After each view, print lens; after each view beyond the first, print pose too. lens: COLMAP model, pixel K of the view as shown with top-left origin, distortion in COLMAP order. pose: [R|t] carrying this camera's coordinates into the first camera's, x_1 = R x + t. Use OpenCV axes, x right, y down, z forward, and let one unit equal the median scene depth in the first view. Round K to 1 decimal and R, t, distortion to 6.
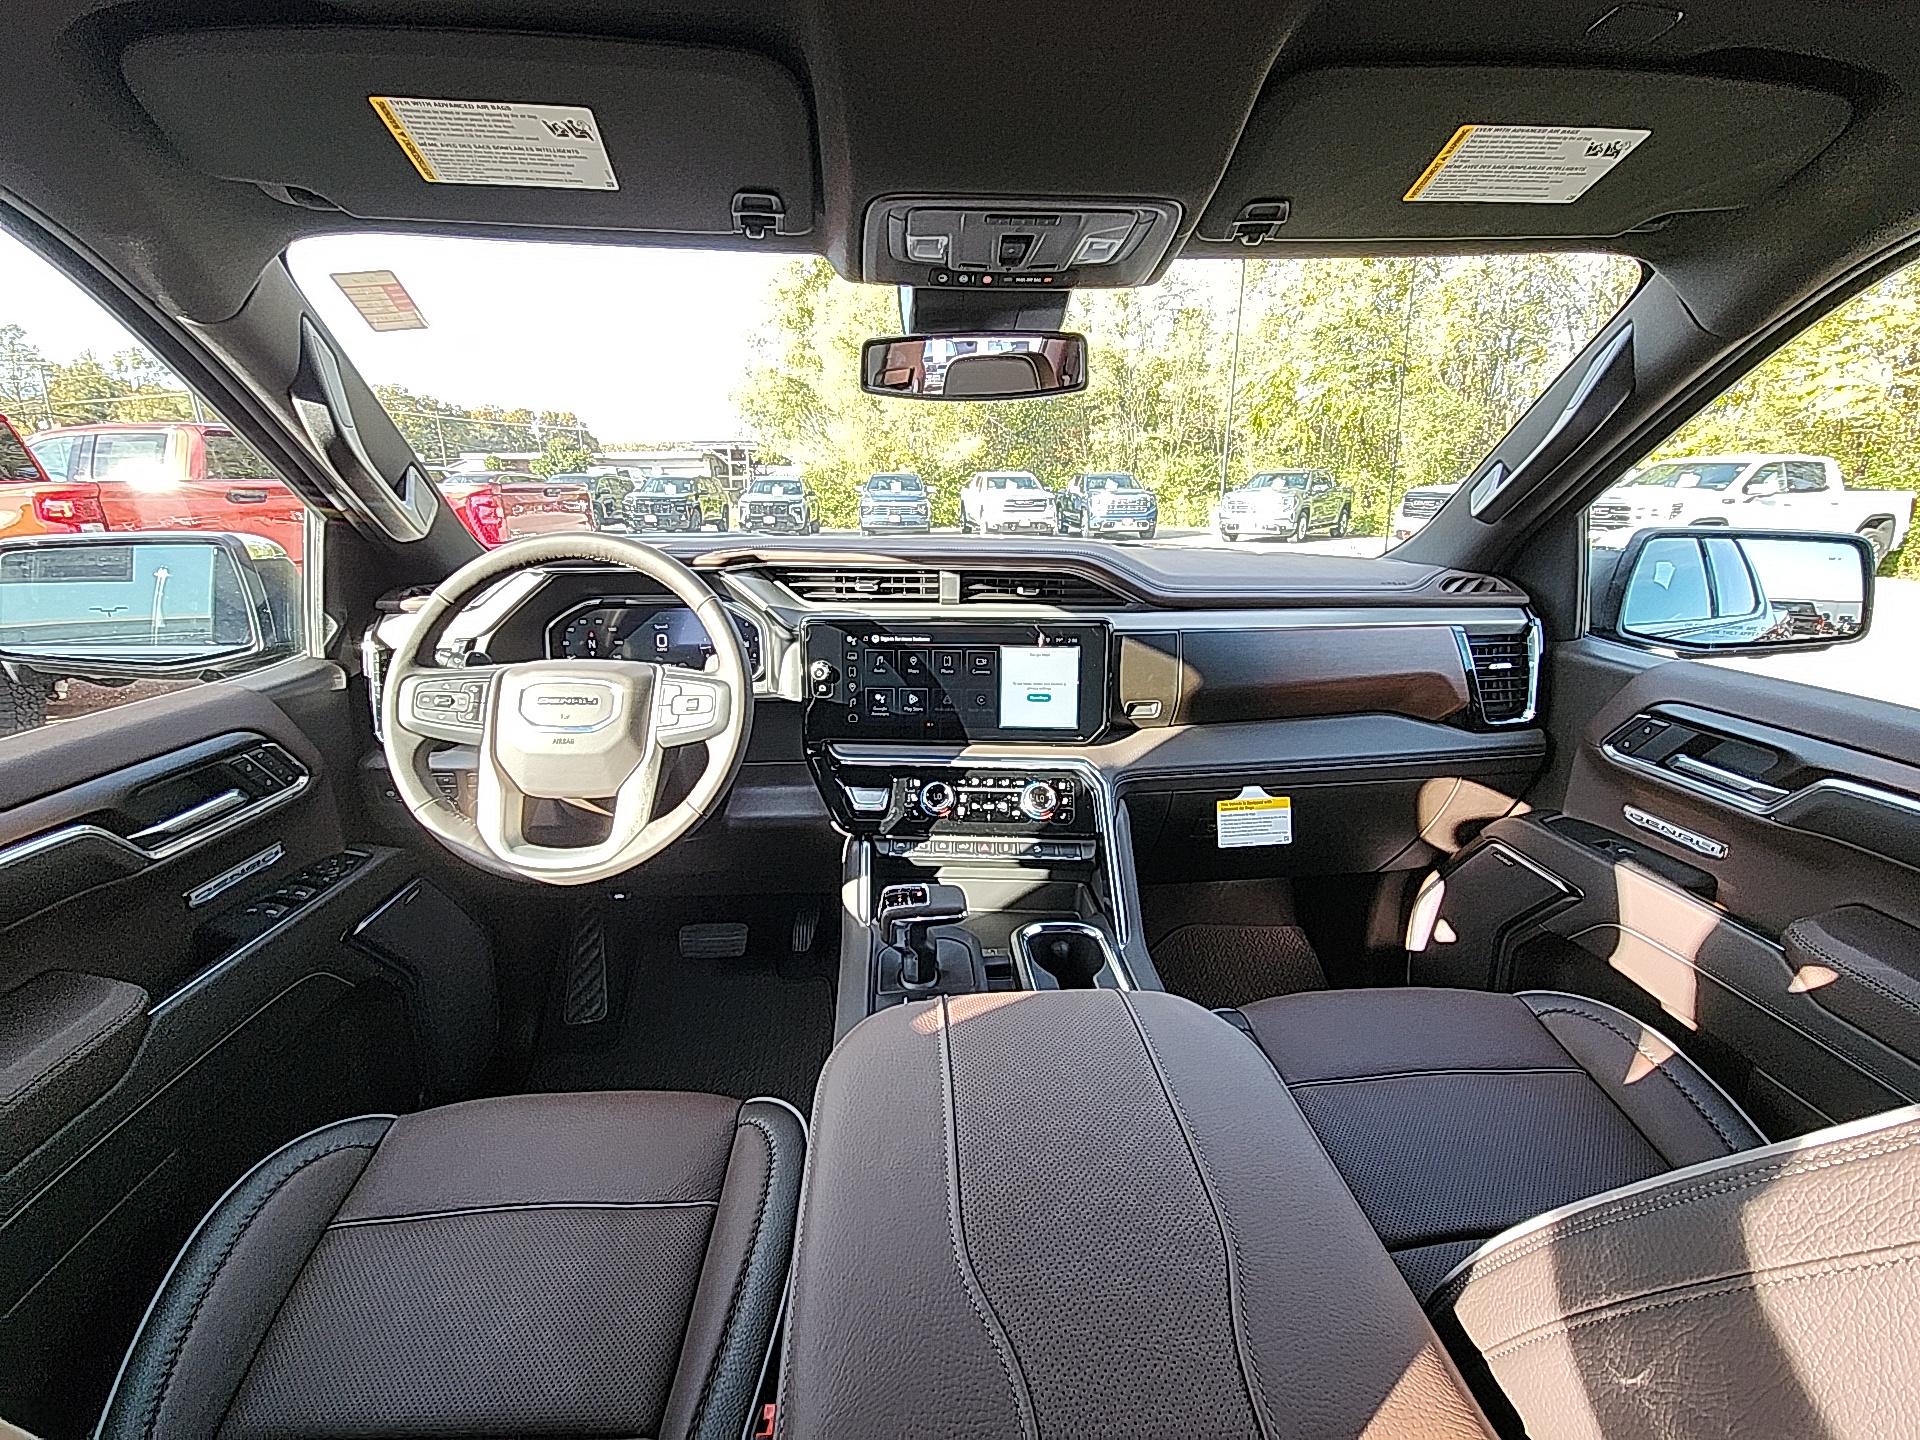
lens RADIAL K [[804.4, 0, 949.4], [0, 804.4, 695.1], [0, 0, 1]] dist [0.004542, -0.003065]
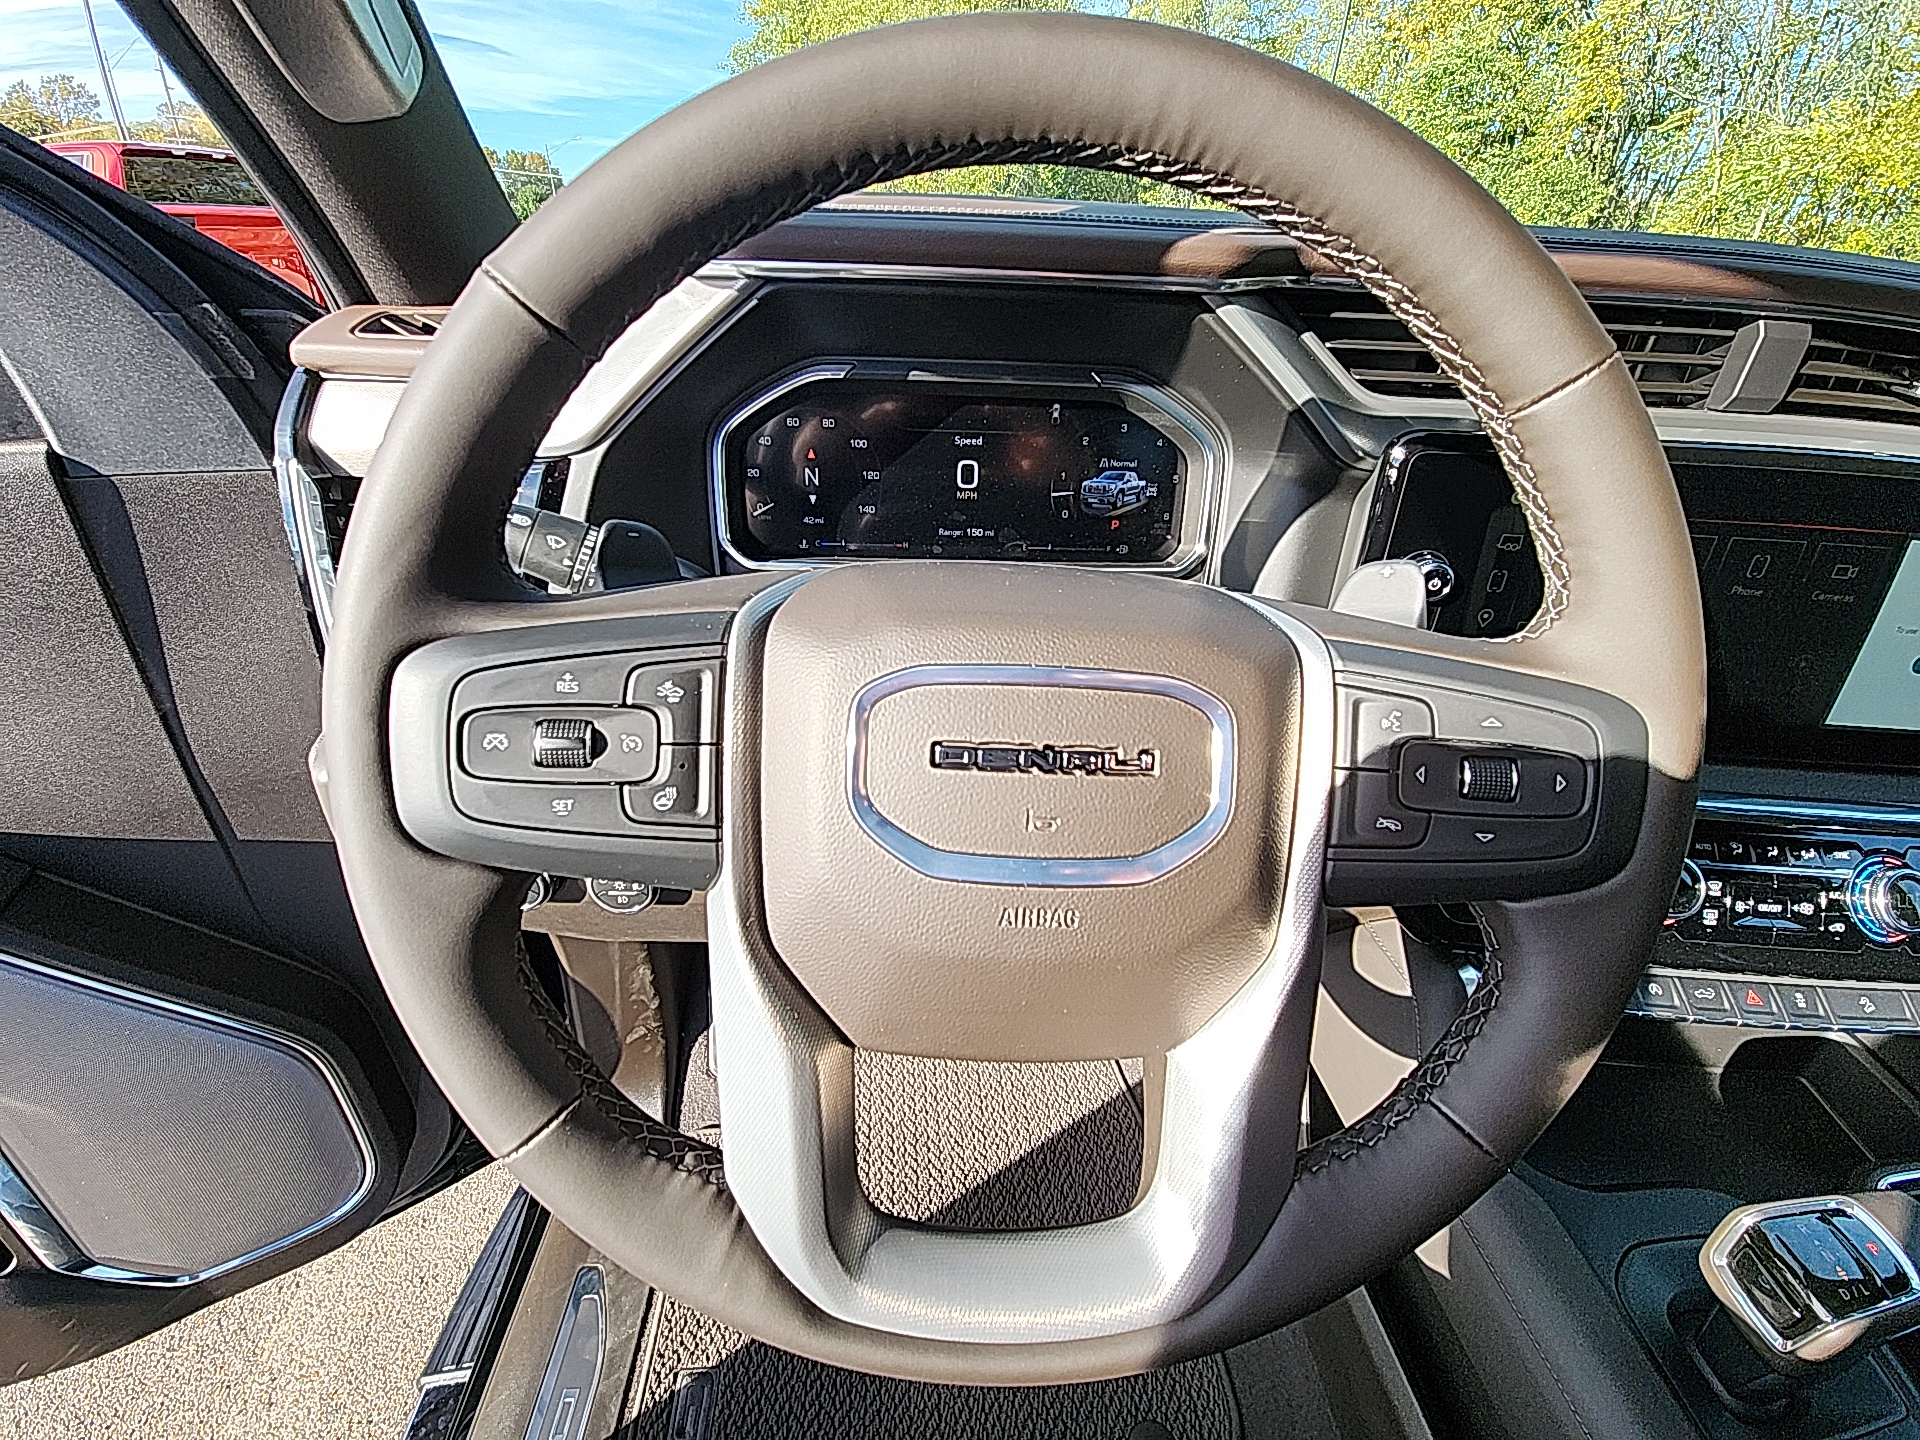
lens RADIAL K [[804.4, 0, 953.2], [0, 804.4, 716.0], [0, 0, 1]] dist [0.004542, -0.003065]
pose [[0.999190, 0.040047, 0.004056, -0.396895], [-0.039767, 0.966527, 0.253465, -0.055735], [0.006230, -0.253421, 0.967336, 0.593363]]
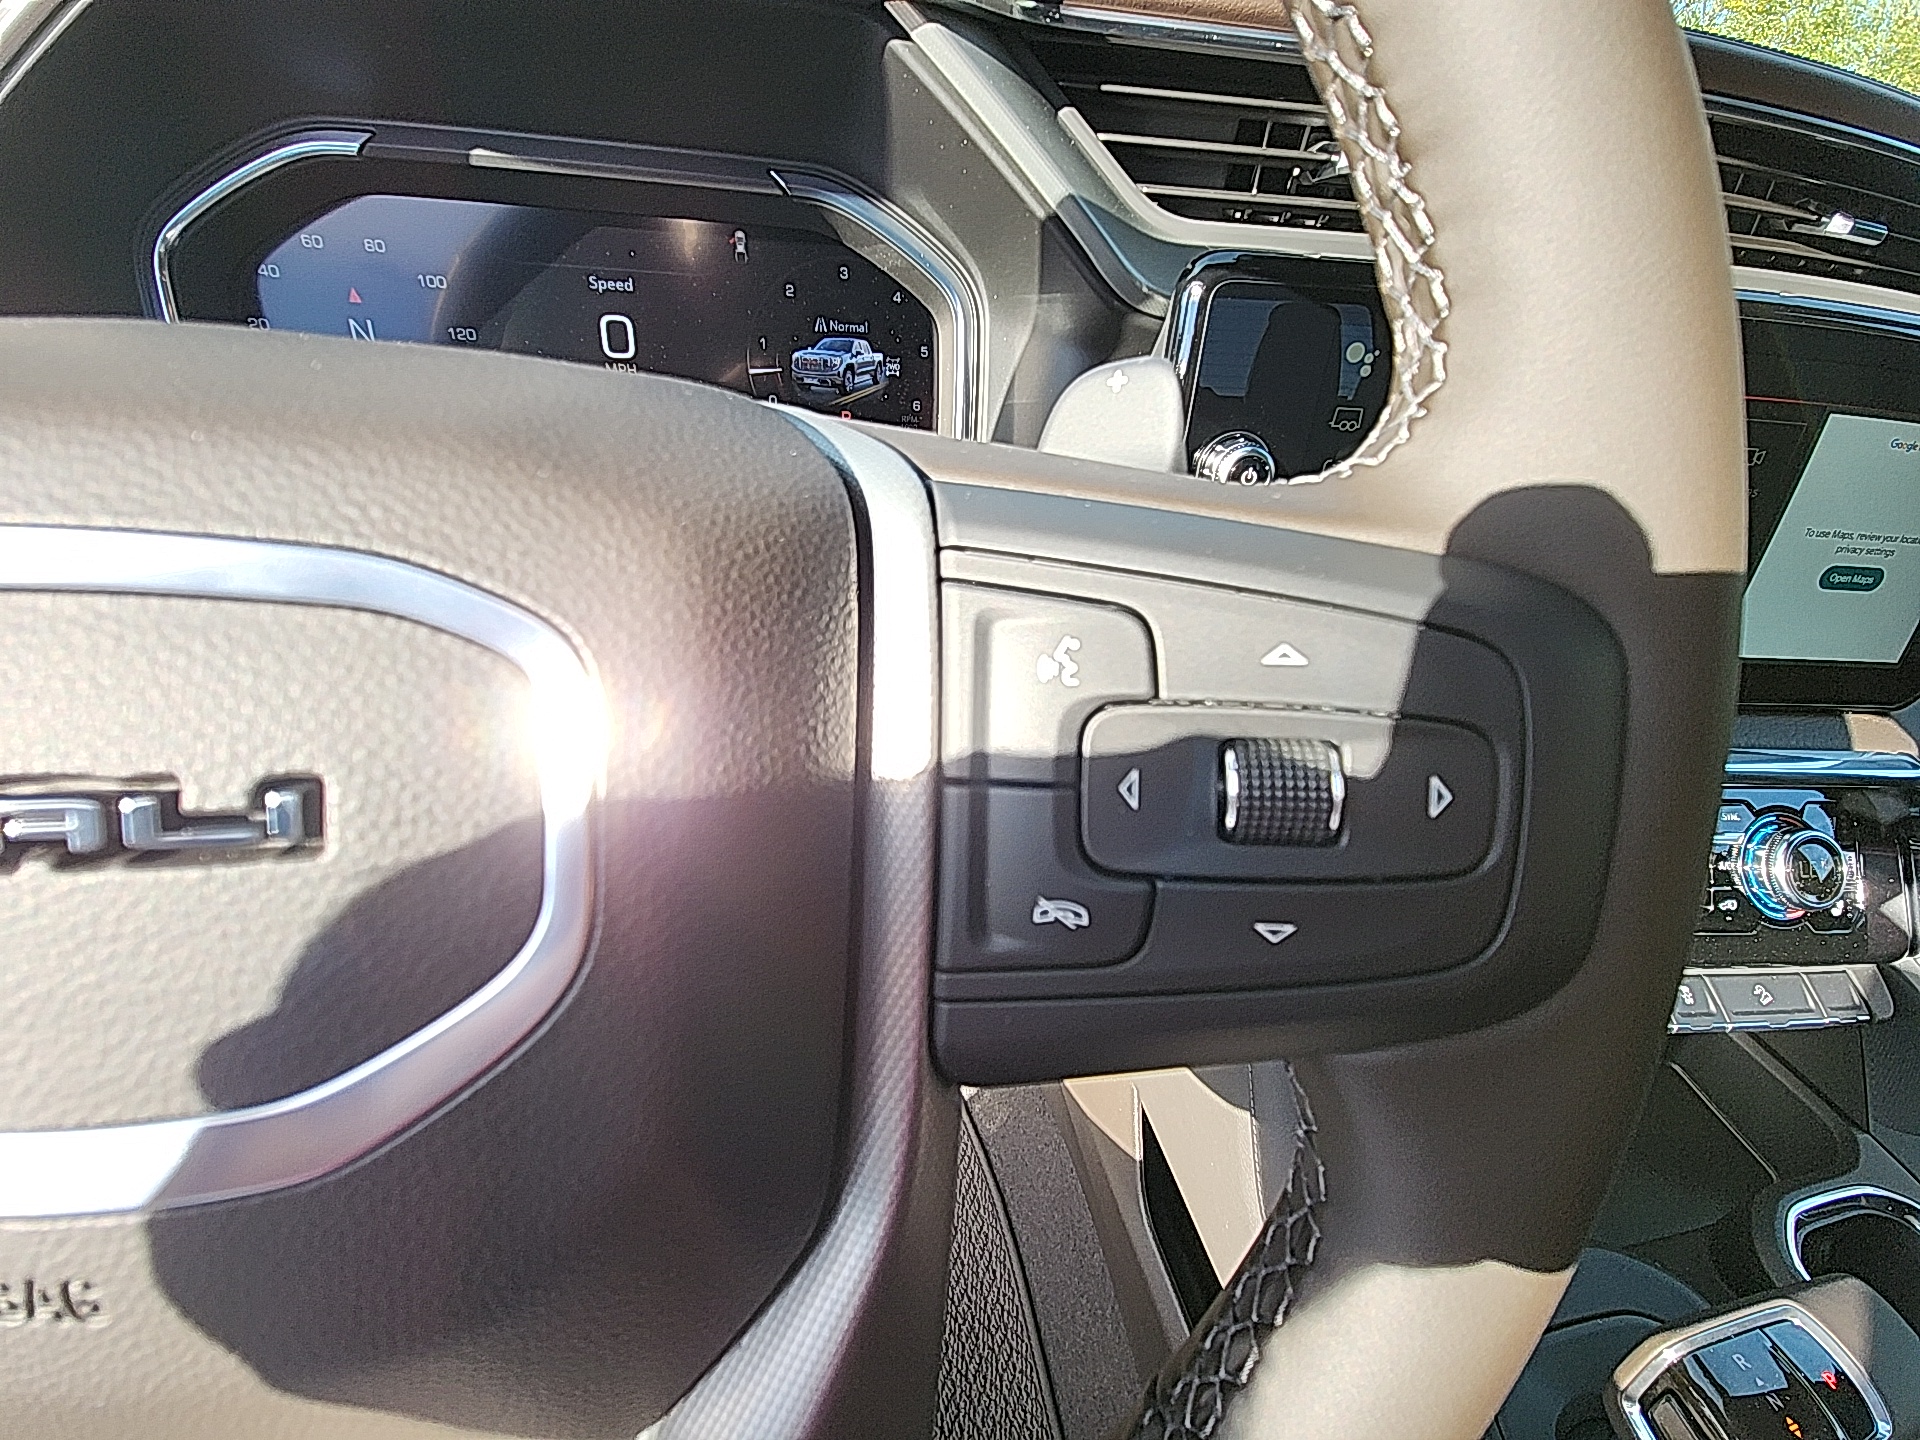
lens RADIAL K [[804.4, 0, 958.0], [0, 804.4, 720.4], [0, 0, 1]] dist [0.004542, -0.003065]
pose [[0.989863, -0.006993, 0.141855, -0.301727], [-0.034521, 0.956989, 0.288063, -0.023262], [-0.137768, -0.290040, 0.947046, 0.719143]]
